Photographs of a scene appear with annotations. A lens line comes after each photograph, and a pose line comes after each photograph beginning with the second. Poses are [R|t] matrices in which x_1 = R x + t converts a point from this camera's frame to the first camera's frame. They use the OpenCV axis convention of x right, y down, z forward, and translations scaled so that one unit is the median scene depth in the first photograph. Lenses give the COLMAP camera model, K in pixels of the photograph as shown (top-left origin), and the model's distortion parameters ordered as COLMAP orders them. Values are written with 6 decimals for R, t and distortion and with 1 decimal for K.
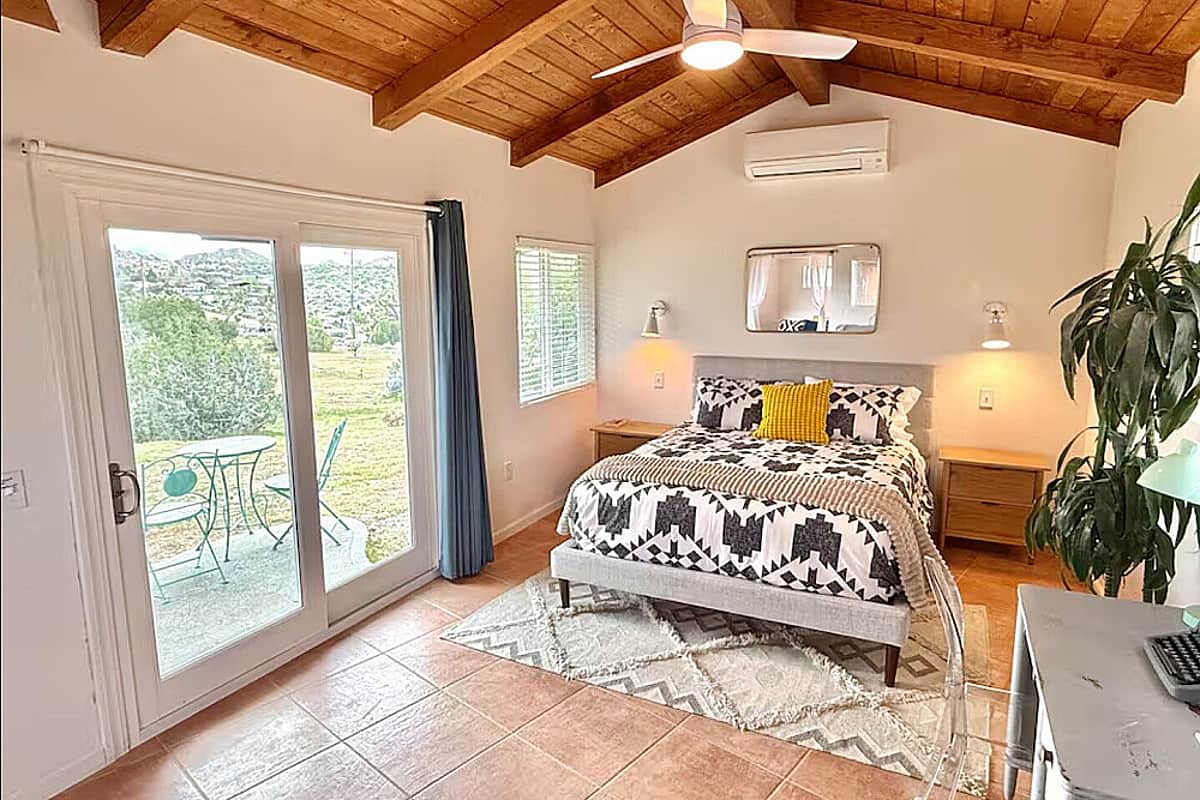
lens RADIAL K [[695.6, 0, 600.0], [0, 695.6, 400.0], [0, 0, 1]] dist [-0.001129, 0.000108]
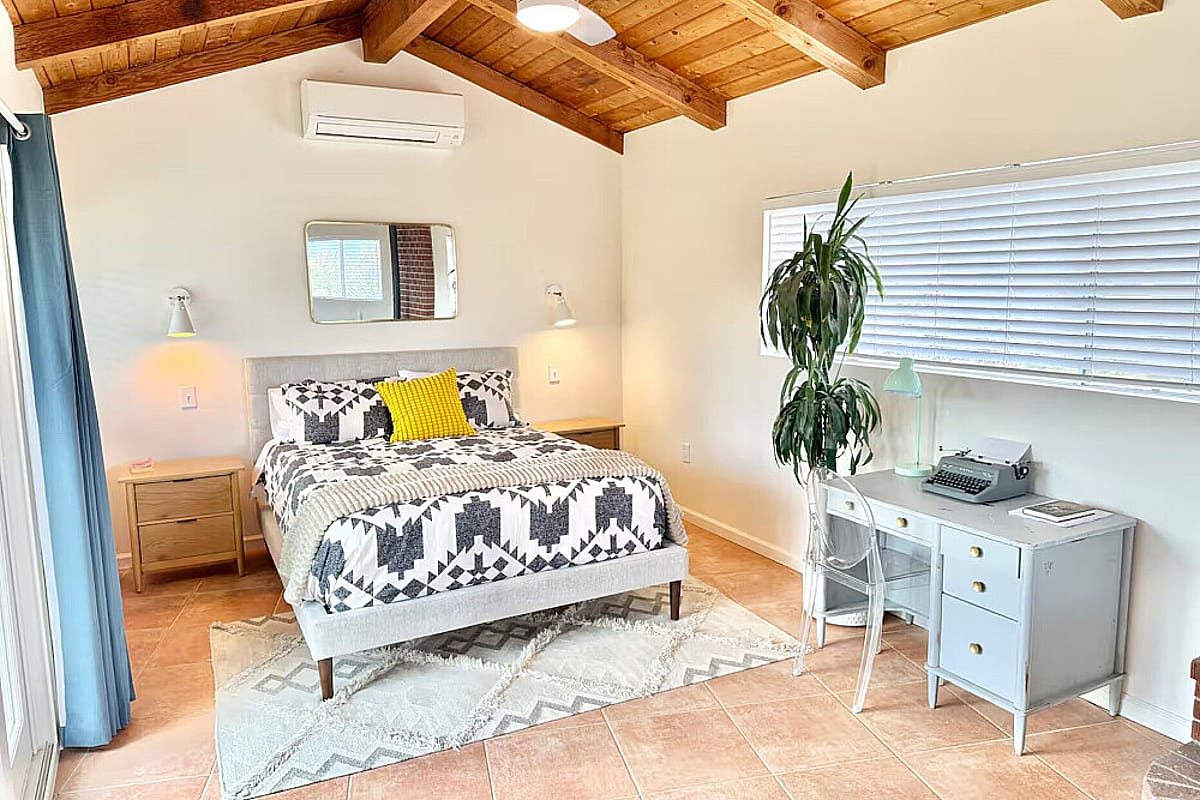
lens RADIAL K [[840.9, 0, 600.0], [0, 840.9, 400.0], [0, 0, 1]] dist [0.194489, -0.393067]
pose [[0.580387, -0.118247, 0.805710, -0.645097], [0.134690, 0.989713, 0.048229, -0.020281], [-0.803125, 0.080530, 0.590344, 0.230029]]
